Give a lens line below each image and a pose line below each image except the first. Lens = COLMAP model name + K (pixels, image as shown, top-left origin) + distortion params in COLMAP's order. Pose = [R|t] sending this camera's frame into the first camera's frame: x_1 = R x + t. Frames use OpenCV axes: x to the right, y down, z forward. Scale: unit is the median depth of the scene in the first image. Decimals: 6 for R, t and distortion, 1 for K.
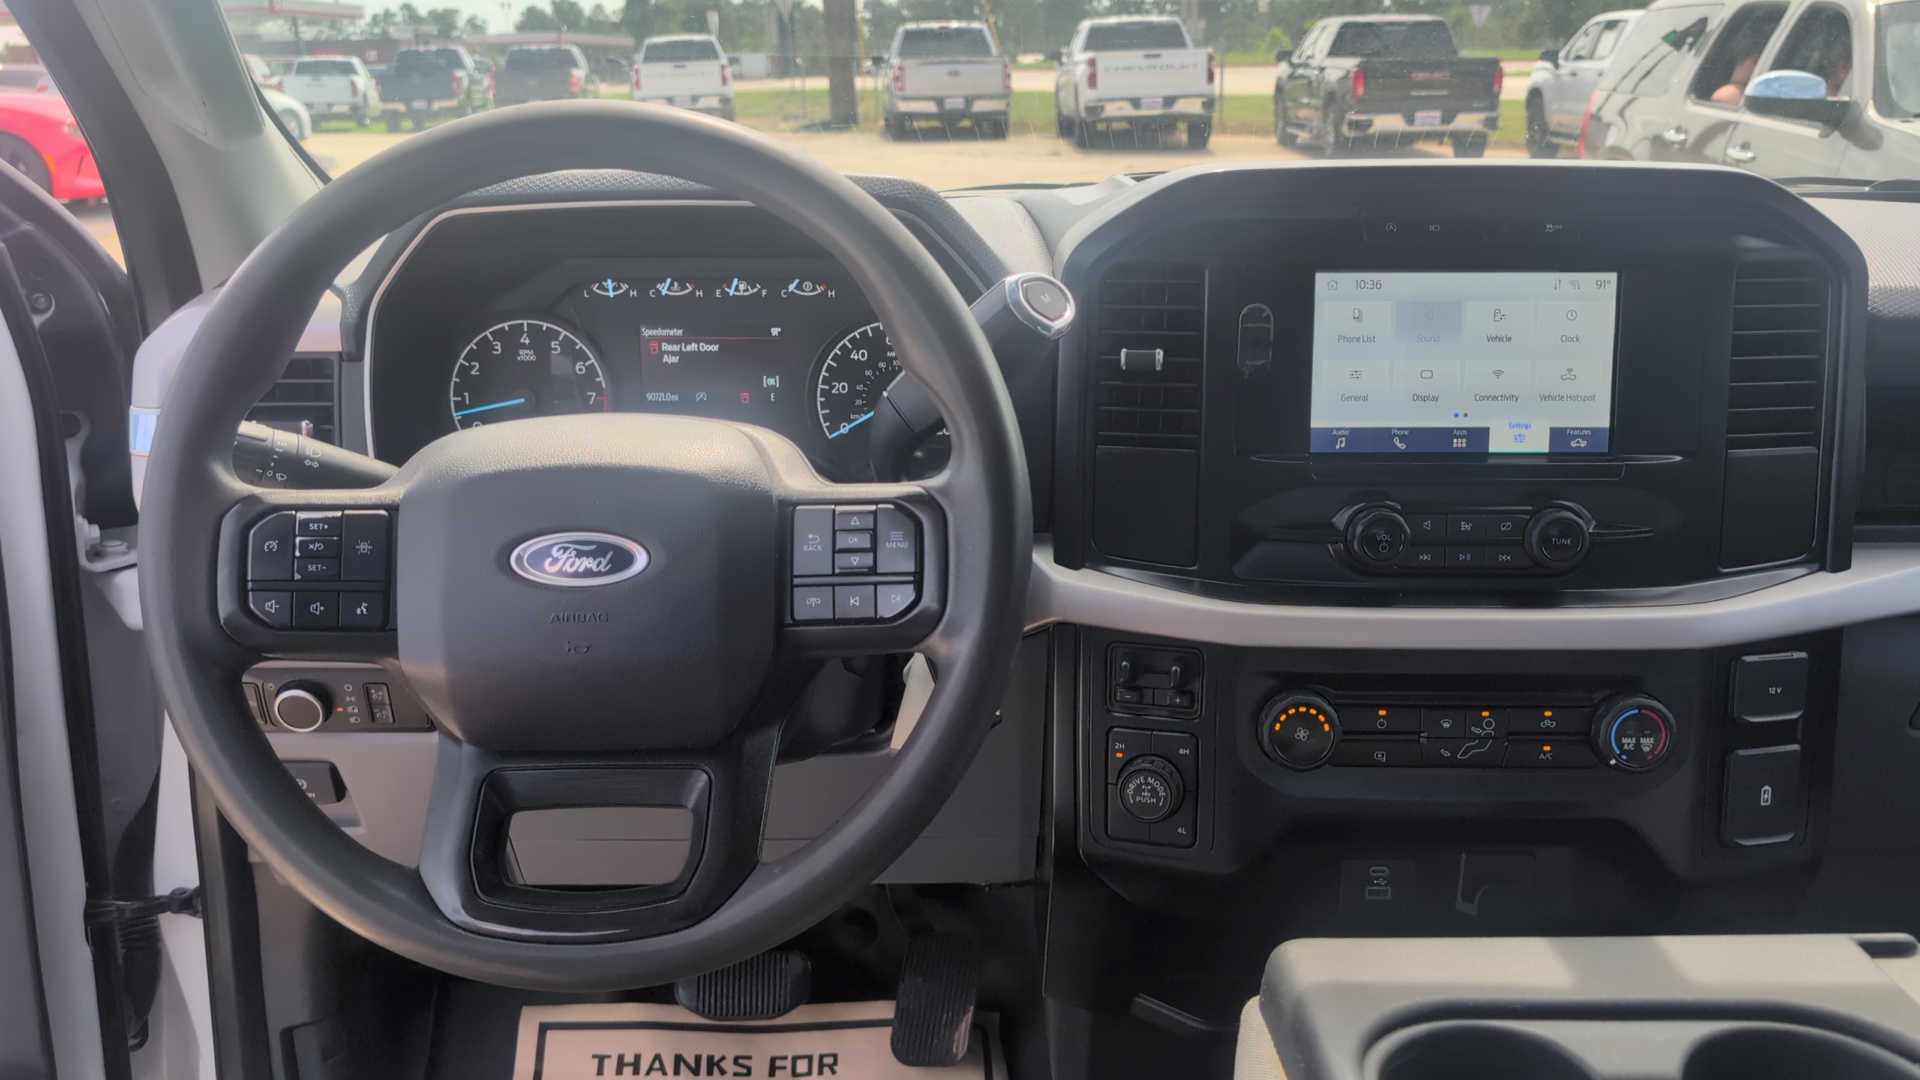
lens RADIAL K [[1612.7, 0, 955.0], [0, 1612.7, 535.5], [0, 0, 1]] dist [0.024272, -0.045784]
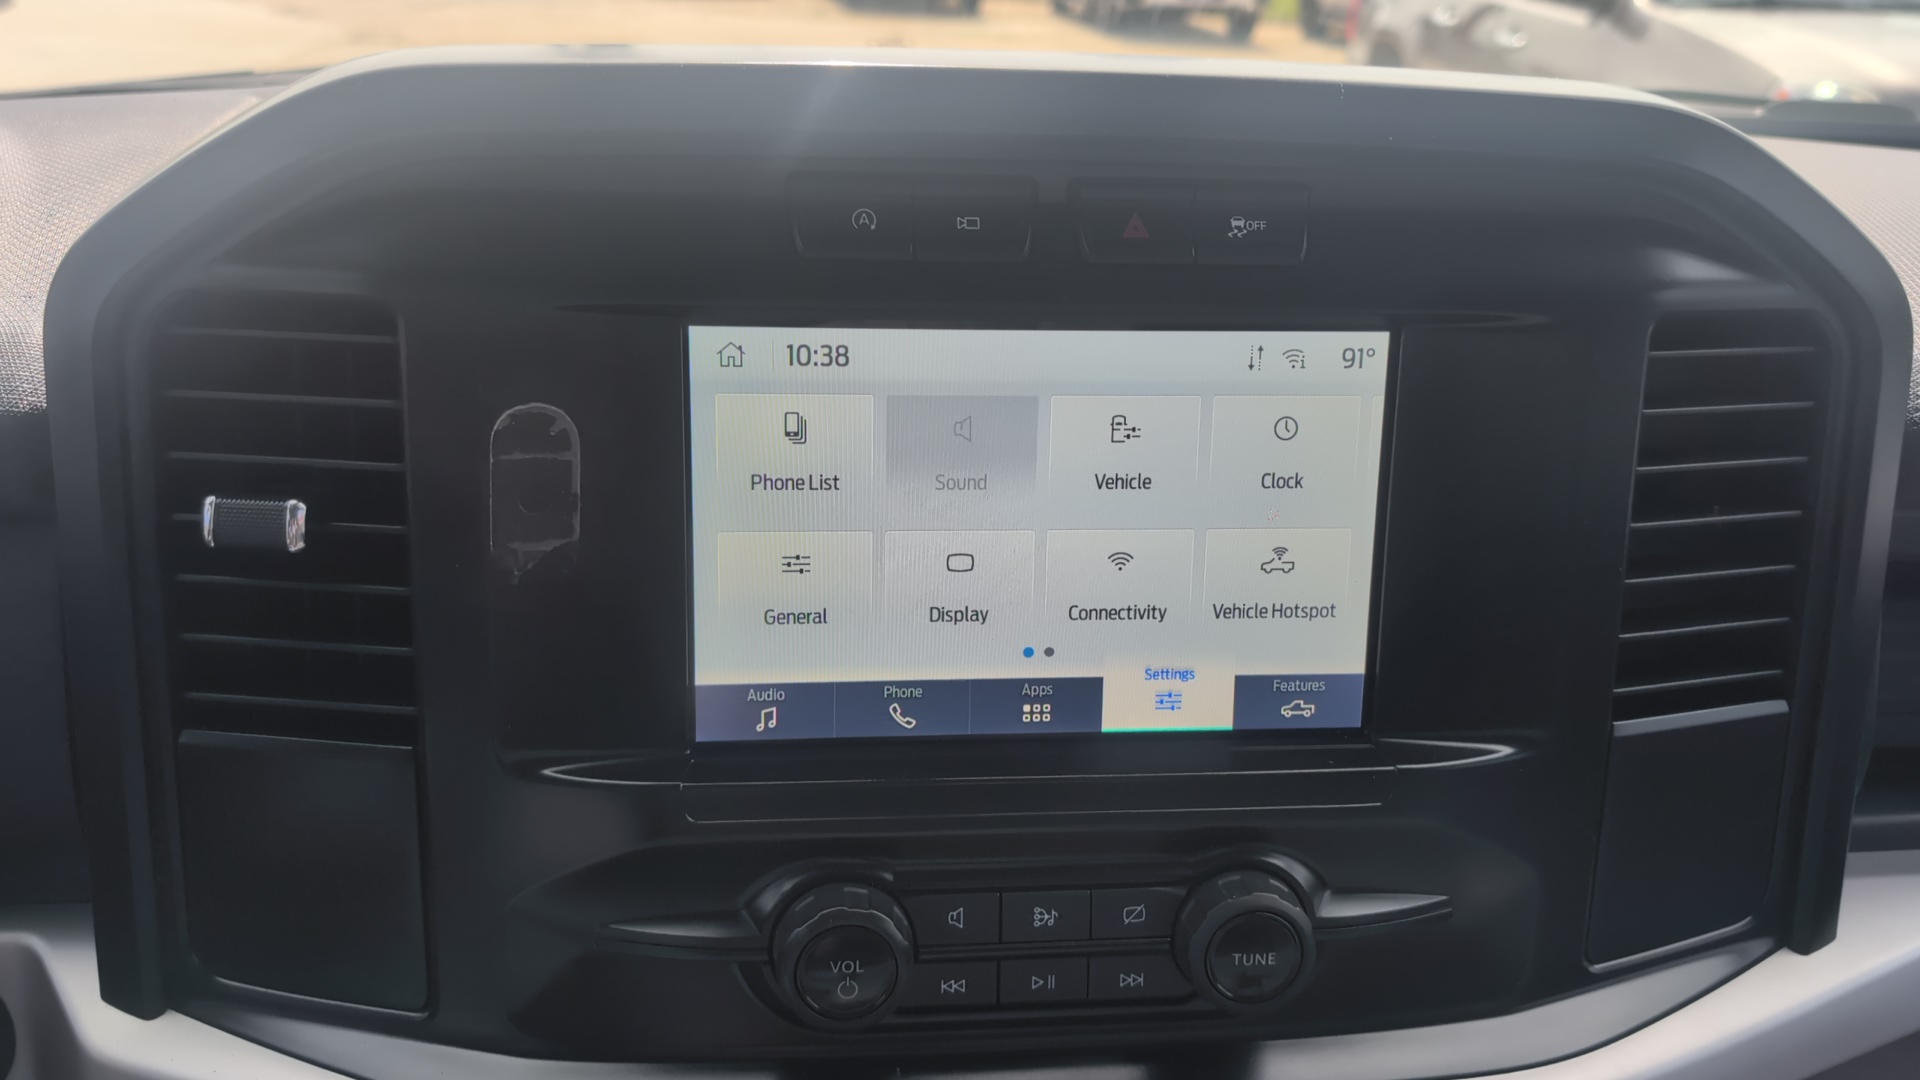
lens RADIAL K [[1612.7, 0, 945.3], [0, 1612.7, 540.7], [0, 0, 1]] dist [0.024272, -0.045784]
pose [[0.991609, -0.010898, 0.128814, 0.232129], [0.000288, 0.996624, 0.082105, -0.140343], [-0.129274, -0.081379, 0.988264, 0.575388]]
